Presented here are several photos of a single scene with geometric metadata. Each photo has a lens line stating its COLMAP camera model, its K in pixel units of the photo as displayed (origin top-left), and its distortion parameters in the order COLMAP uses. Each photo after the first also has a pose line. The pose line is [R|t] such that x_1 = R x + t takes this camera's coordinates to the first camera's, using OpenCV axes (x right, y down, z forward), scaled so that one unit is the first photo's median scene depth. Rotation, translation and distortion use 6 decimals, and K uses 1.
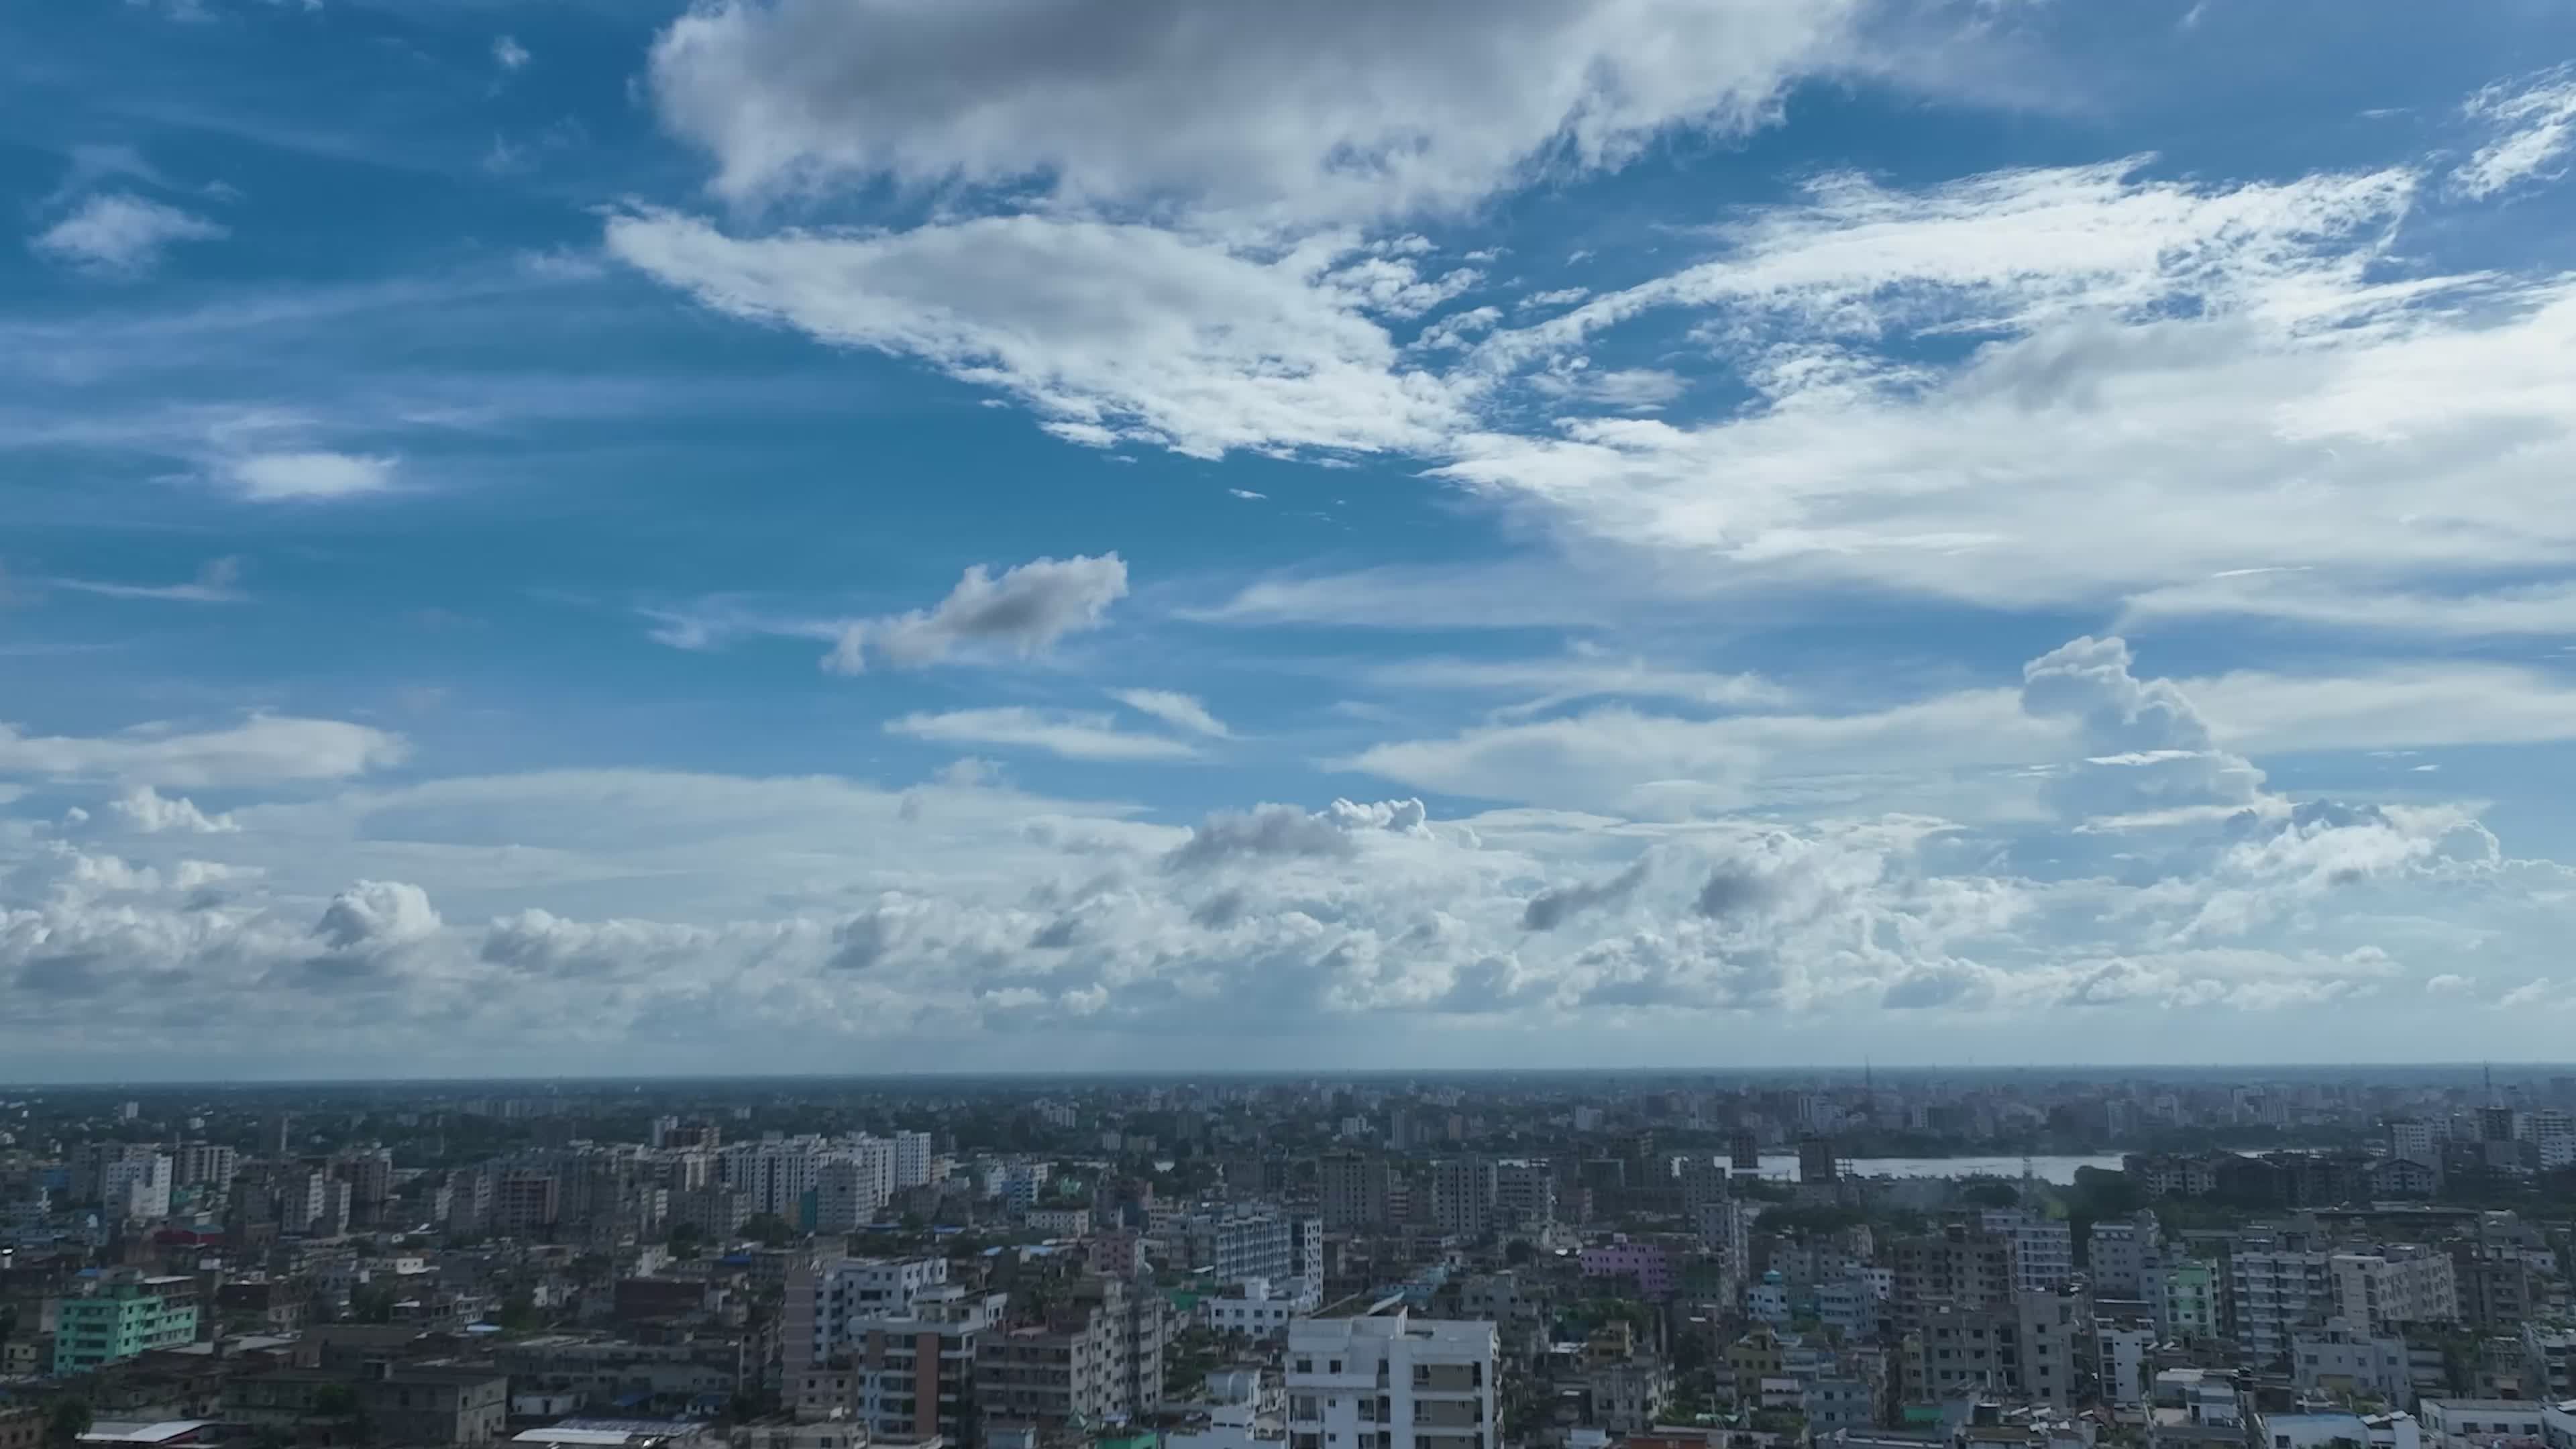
lens RADIAL K [[3543.6, 0, 1288.0], [0, 3543.6, 724.5], [0, 0, 1]] dist [0.126634, -0.012193]
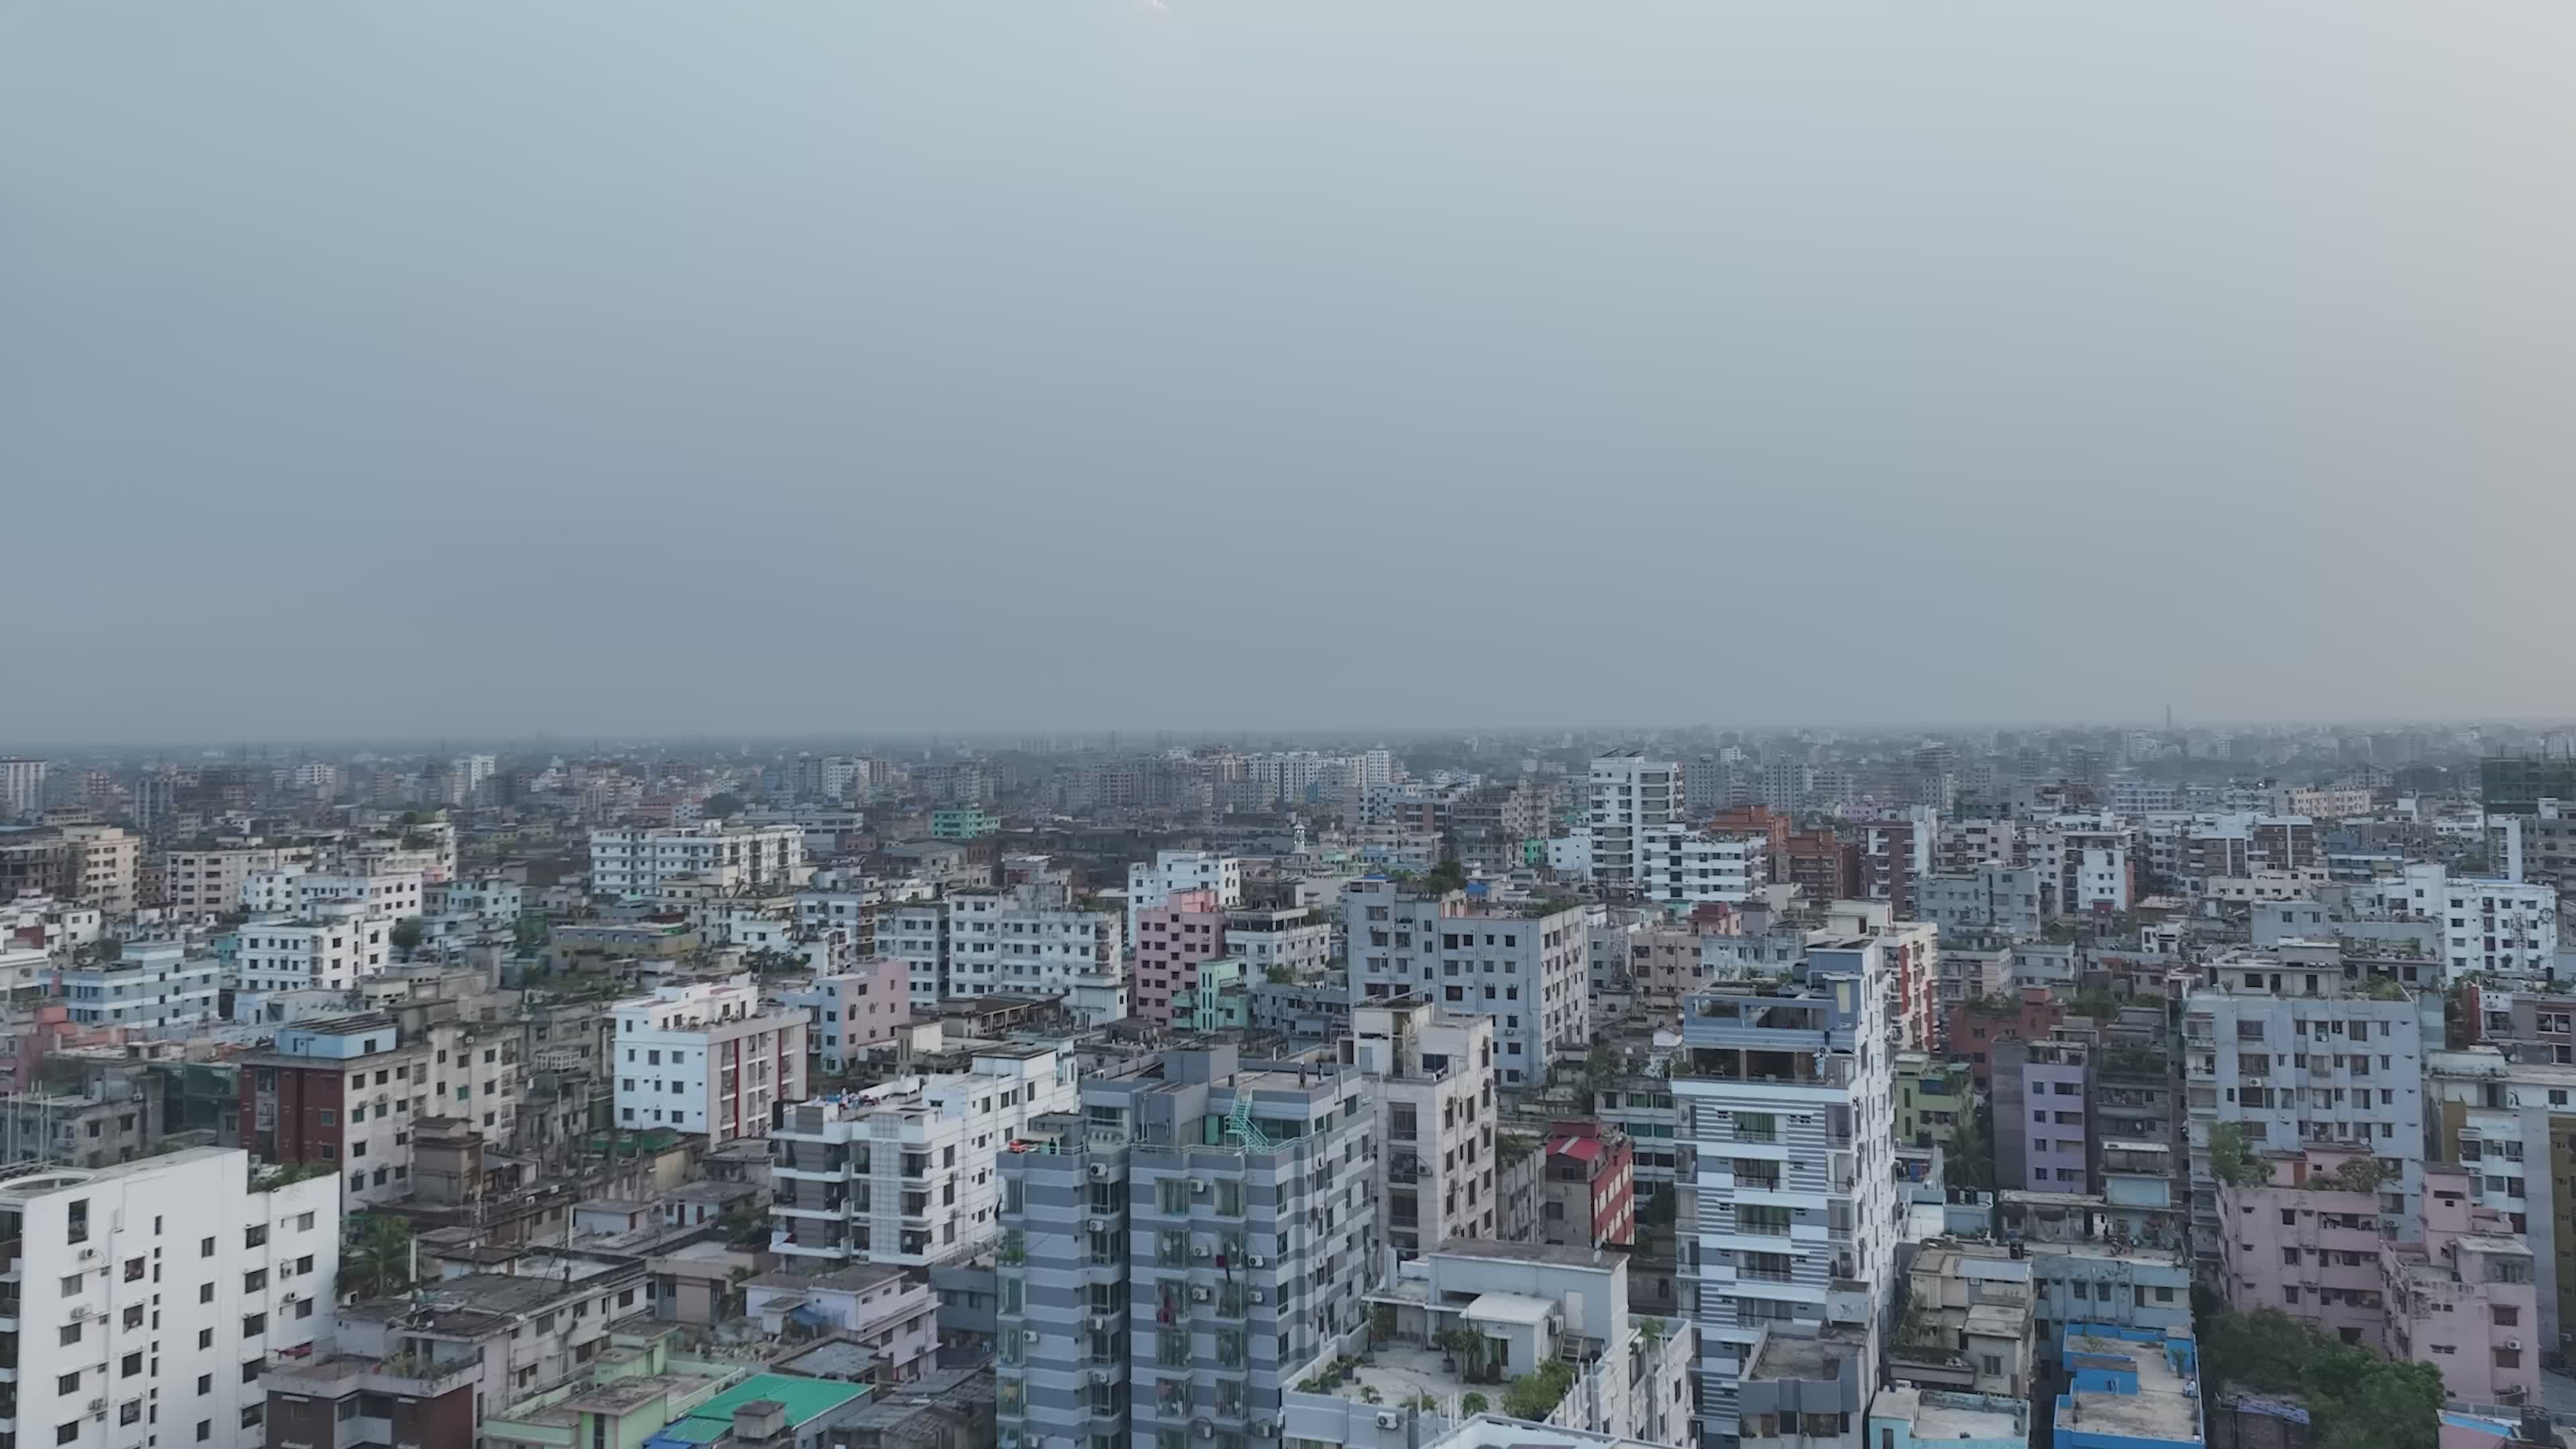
lens RADIAL K [[3543.6, 0, 1288.0], [0, 3543.6, 724.5], [0, 0, 1]] dist [0.126634, -0.012193]
pose [[0.992953, -0.003542, -0.118452, 0.050468], [0.014710, 0.995507, 0.093541, -0.053012], [0.117588, -0.094624, 0.988544, -0.881577]]
